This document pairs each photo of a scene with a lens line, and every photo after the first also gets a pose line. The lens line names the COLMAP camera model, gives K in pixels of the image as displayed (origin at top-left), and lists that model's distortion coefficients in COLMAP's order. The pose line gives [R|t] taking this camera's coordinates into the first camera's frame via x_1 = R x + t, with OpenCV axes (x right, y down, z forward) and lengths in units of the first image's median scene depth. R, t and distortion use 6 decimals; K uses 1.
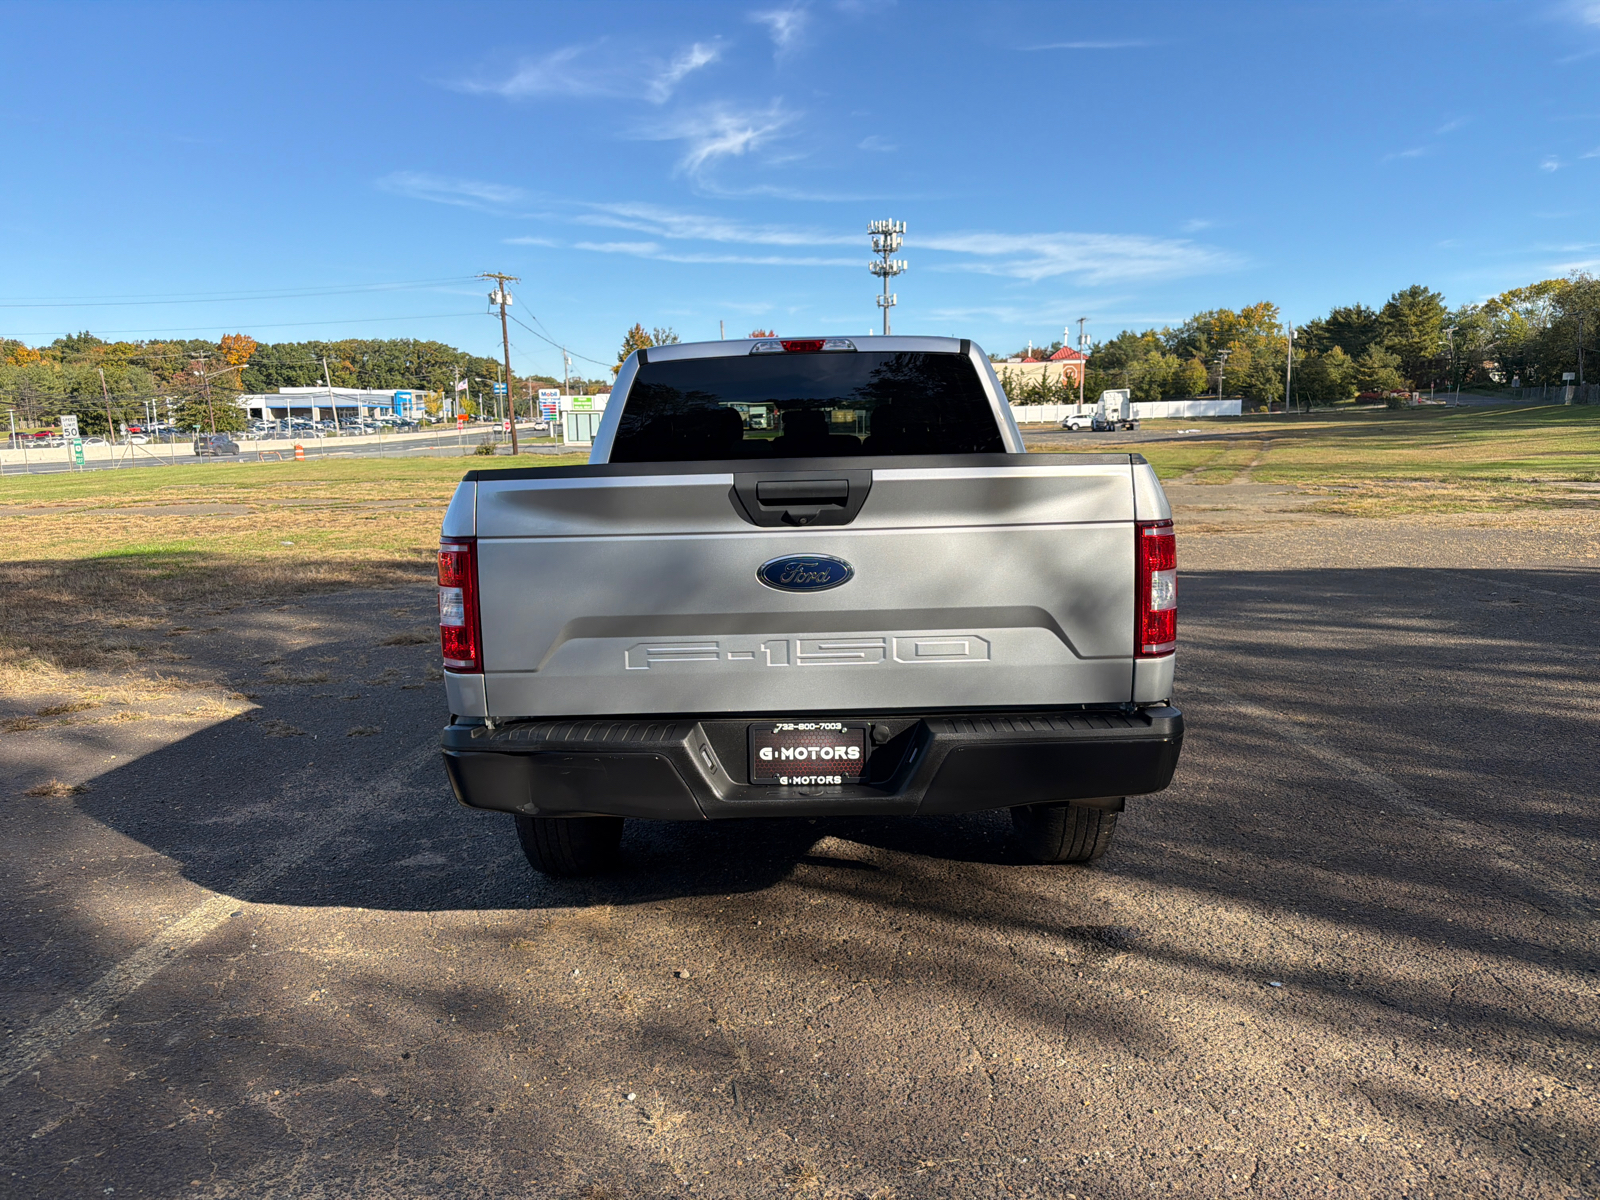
lens RADIAL K [[1151.0, 0, 797.2], [0, 1151.0, 613.2], [0, 0, 1]] dist [0.051233, -0.060660]
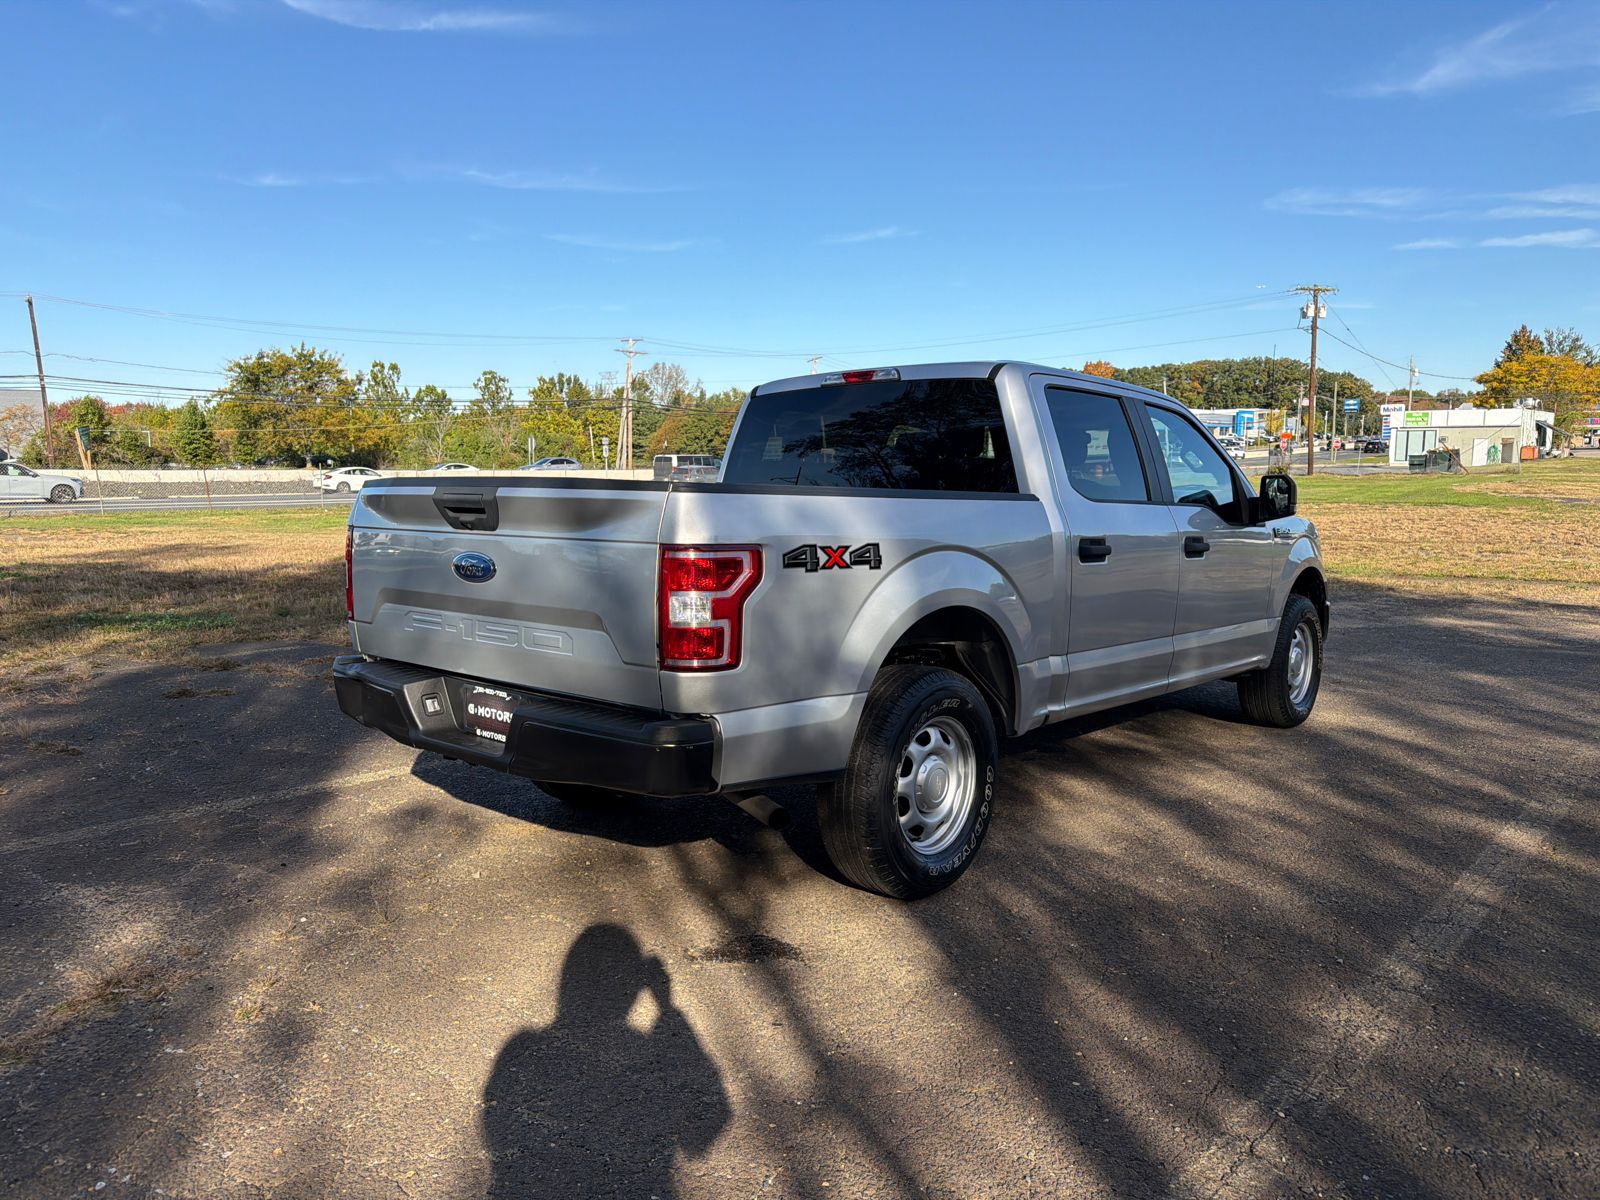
lens RADIAL K [[1151.0, 0, 805.2], [0, 1151.0, 583.4], [0, 0, 1]] dist [0.051233, -0.060660]
pose [[0.748110, 0.081617, -0.658537, 0.659385], [-0.108554, 0.994090, -0.000116, -0.033592], [0.654636, 0.071574, 0.752549, 0.165779]]
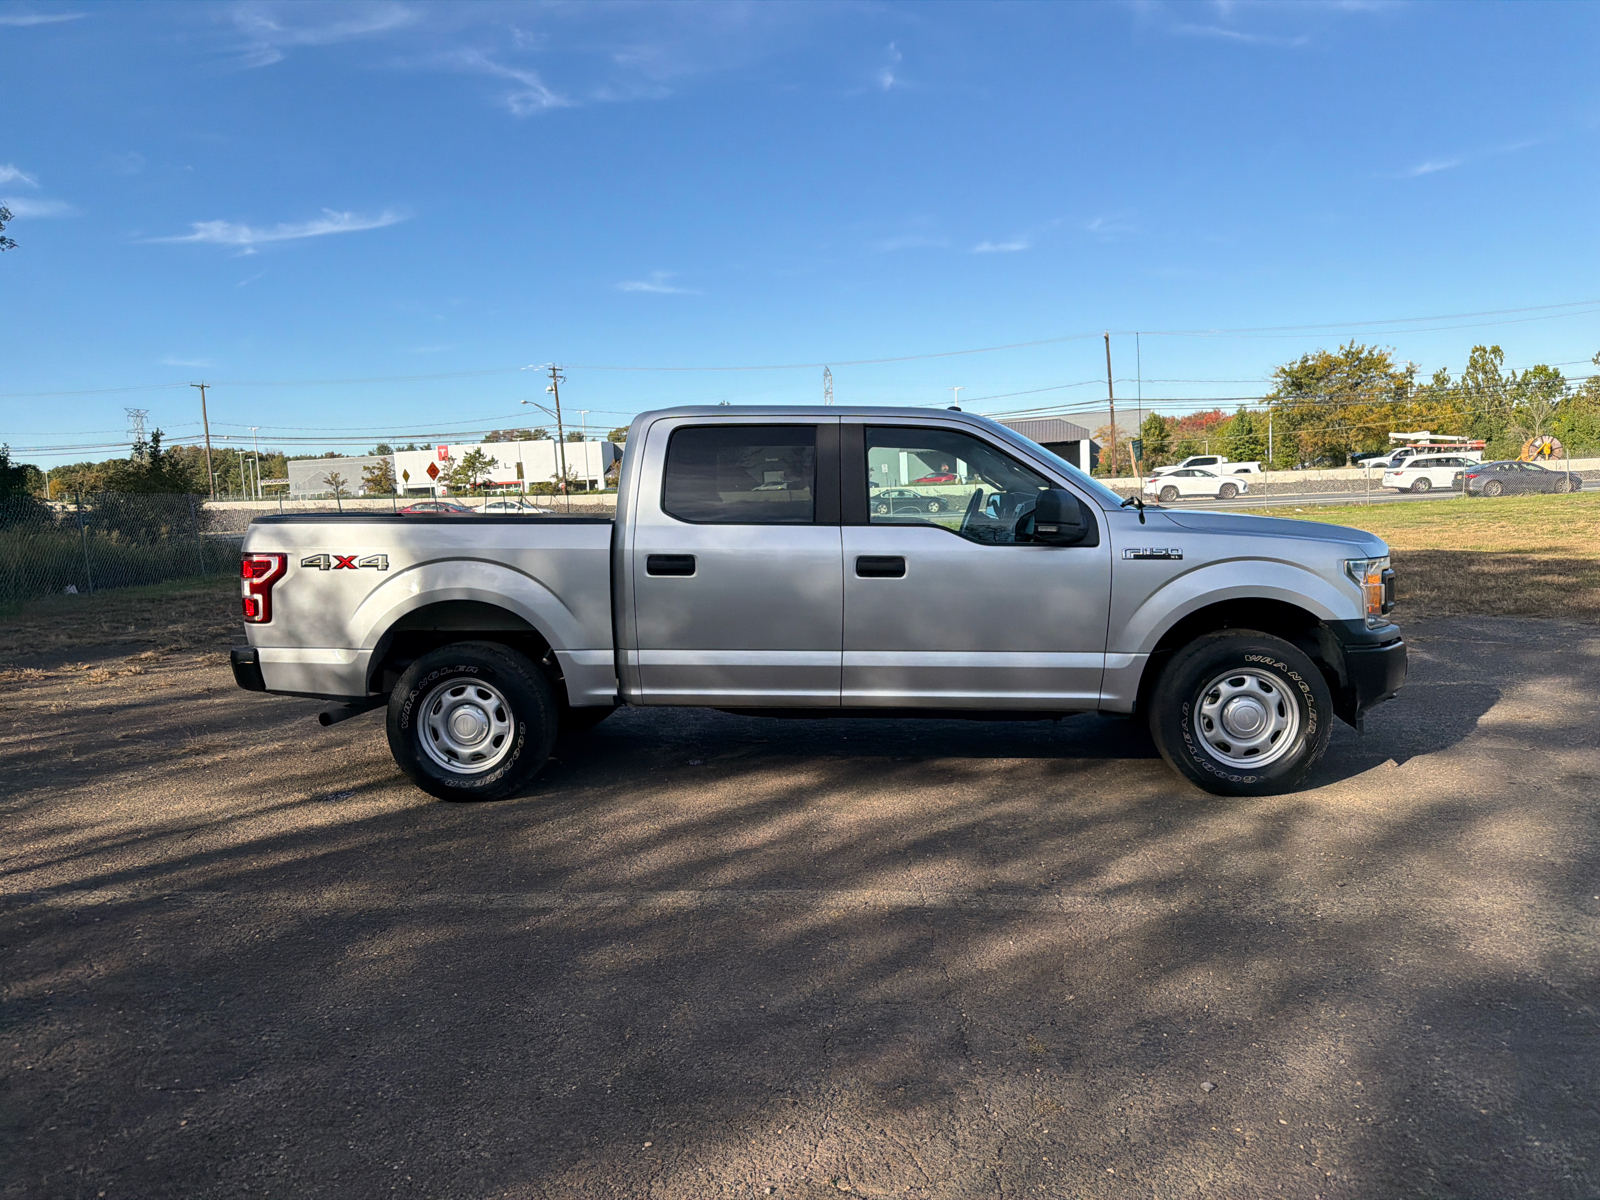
lens RADIAL K [[1151.0, 0, 799.0], [0, 1151.0, 586.1], [0, 0, 1]] dist [0.051233, -0.060660]
pose [[-0.115609, 0.104978, -0.987732, 1.297607], [-0.105196, 0.987513, 0.117267, -0.211888], [0.987709, 0.117463, -0.103122, 1.282772]]
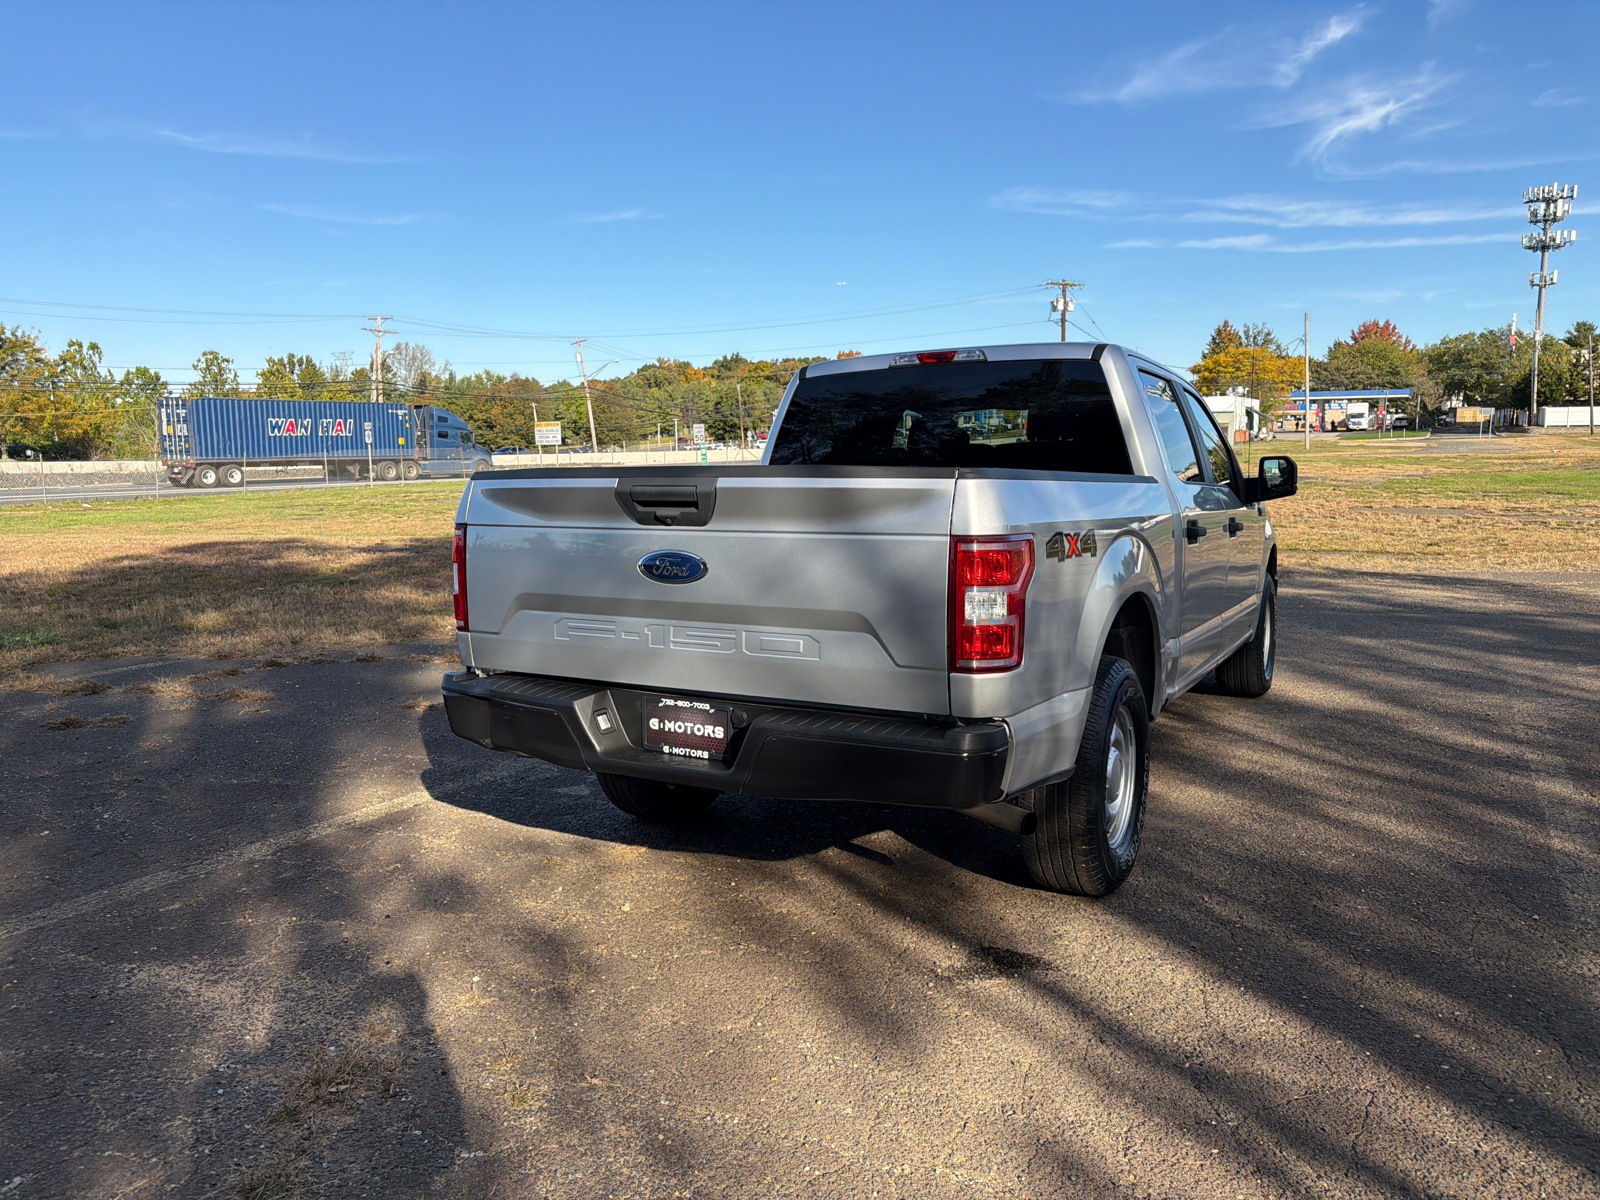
lens RADIAL K [[1151.0, 0, 792.1], [0, 1151.0, 590.0], [0, 0, 1]] dist [0.051233, -0.060660]
pose [[0.870801, 0.066141, -0.487166, 0.392582], [-0.077078, 0.997022, -0.002413, -0.011065], [0.485556, 0.039651, 0.873306, 0.037294]]
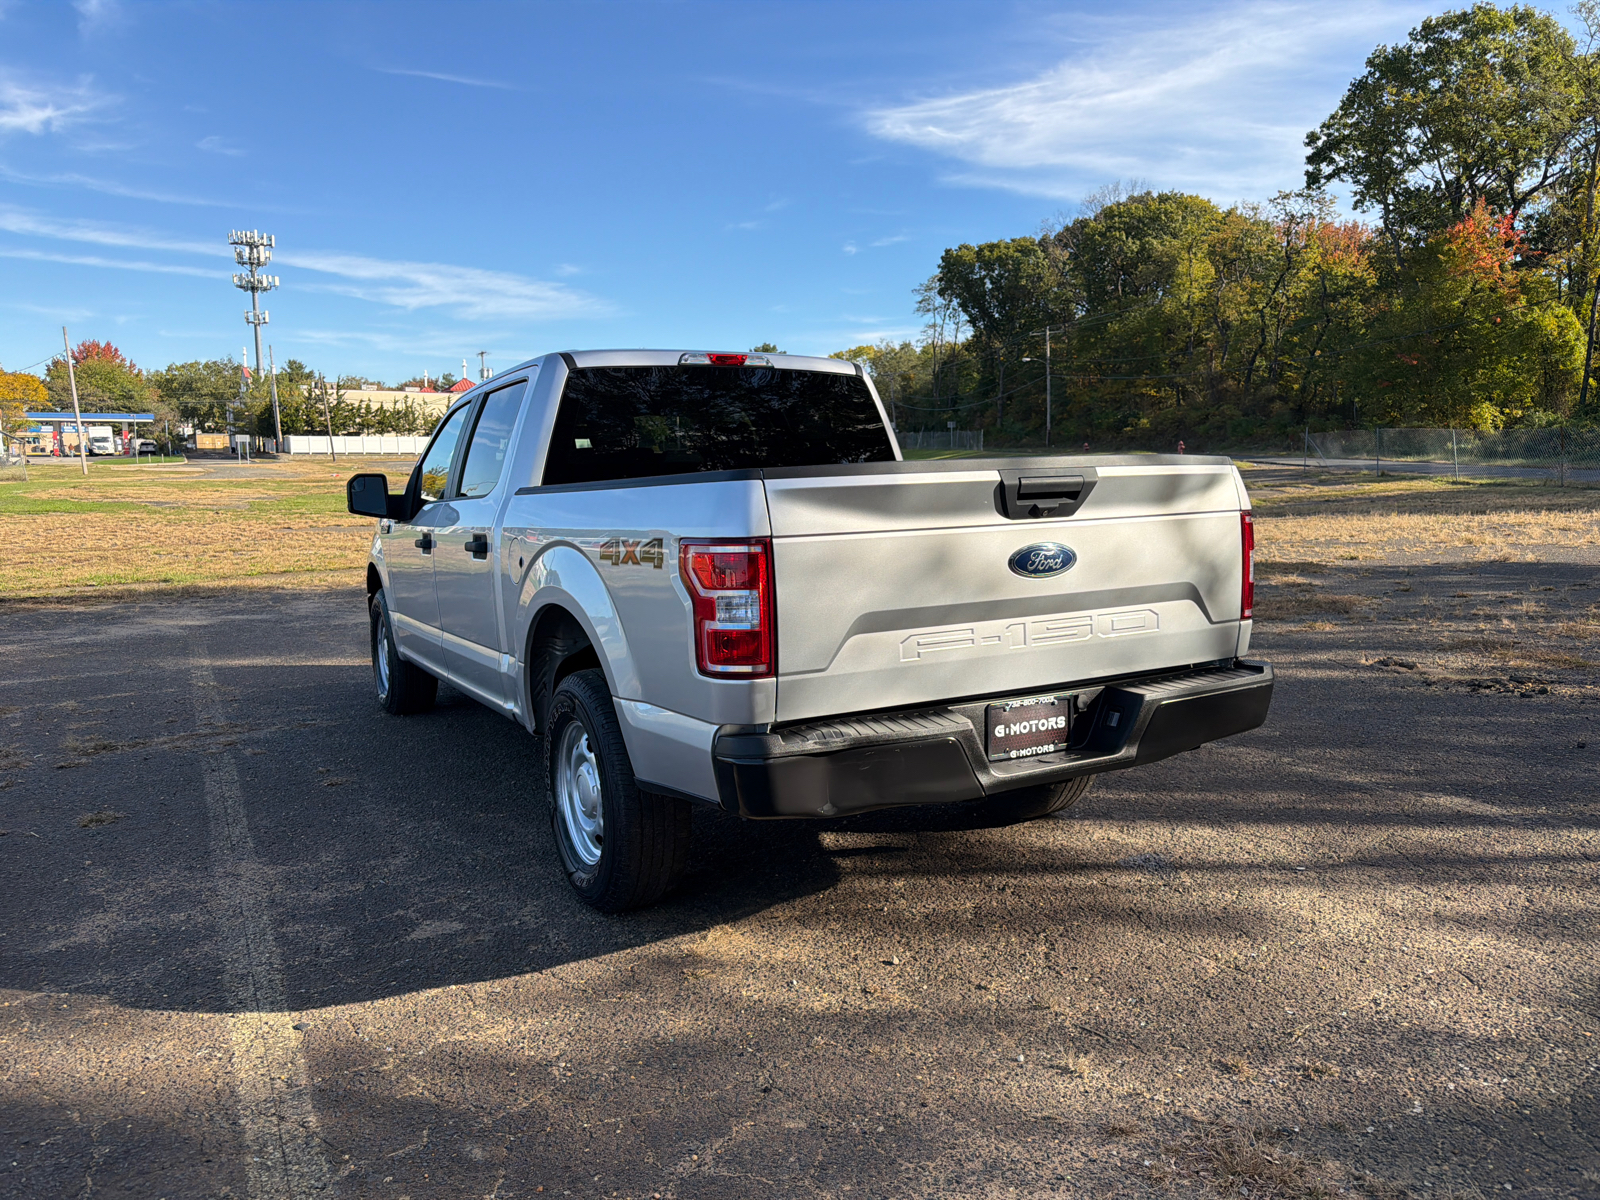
lens RADIAL K [[1151.0, 0, 797.3], [0, 1151.0, 619.0], [0, 0, 1]] dist [0.051233, -0.060660]
pose [[0.860904, -0.058219, 0.505425, -0.447040], [0.070541, 0.997495, -0.005255, 0.005807], [-0.503853, 0.040178, 0.862854, 0.097774]]
